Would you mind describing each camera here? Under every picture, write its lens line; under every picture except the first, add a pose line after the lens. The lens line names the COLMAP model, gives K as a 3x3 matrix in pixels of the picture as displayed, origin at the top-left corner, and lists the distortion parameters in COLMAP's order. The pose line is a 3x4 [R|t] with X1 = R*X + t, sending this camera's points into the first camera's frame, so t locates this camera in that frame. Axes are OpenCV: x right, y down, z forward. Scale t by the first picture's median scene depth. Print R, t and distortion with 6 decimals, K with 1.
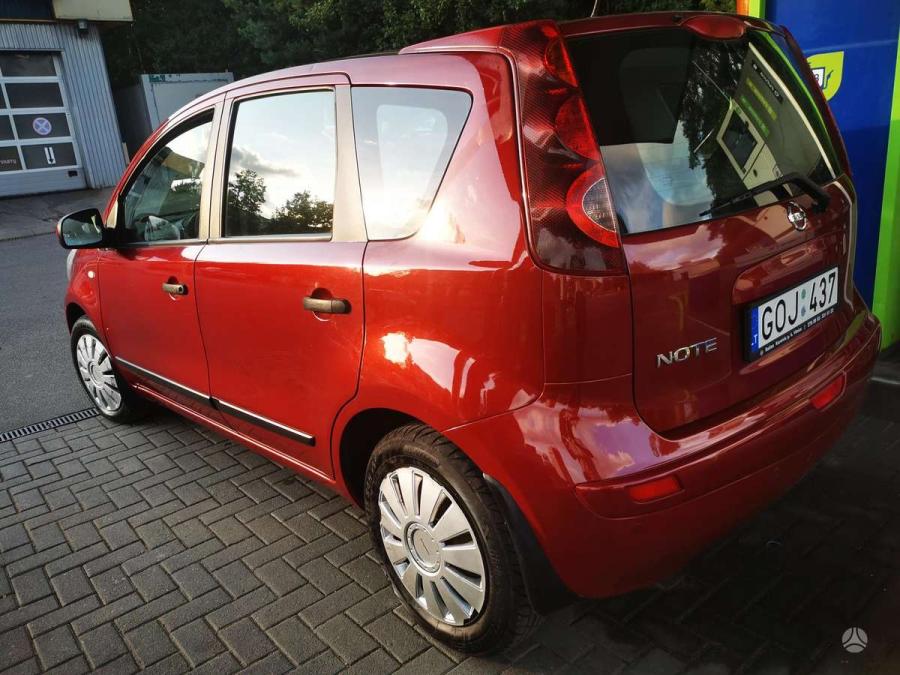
lens RADIAL K [[696.3, 0, 414.6], [0, 696.3, 331.1], [0, 0, 1]] dist [0.010855, -0.002990]
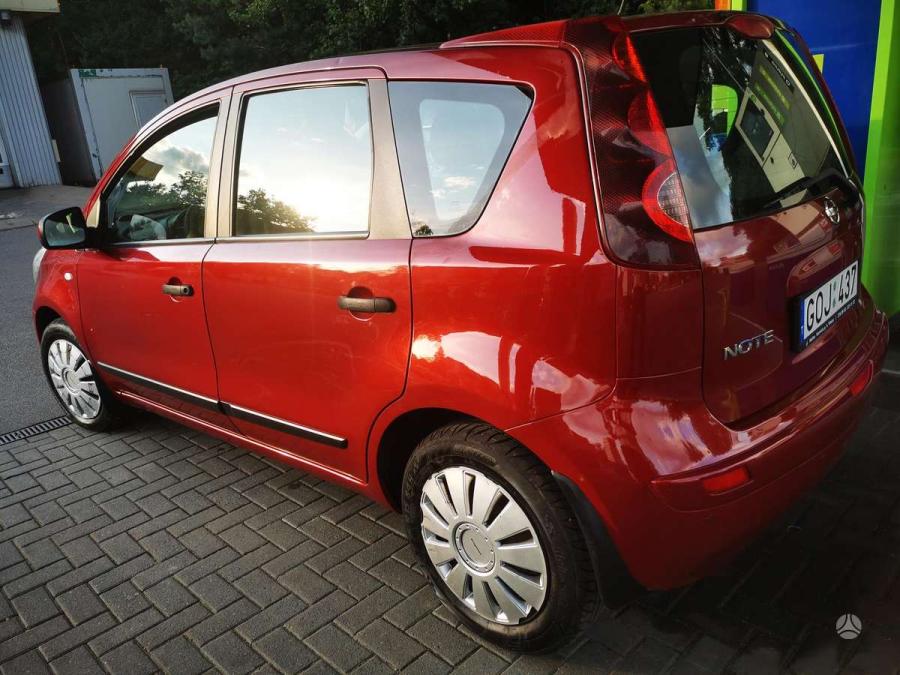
lens RADIAL K [[696.3, 0, 423.6], [0, 696.3, 329.0], [0, 0, 1]] dist [0.010855, -0.002990]
pose [[0.996337, -0.018426, 0.083500, -0.122538], [0.018480, 0.999829, 0.000119, -0.000768], [-0.083488, 0.001424, 0.996508, 0.017681]]
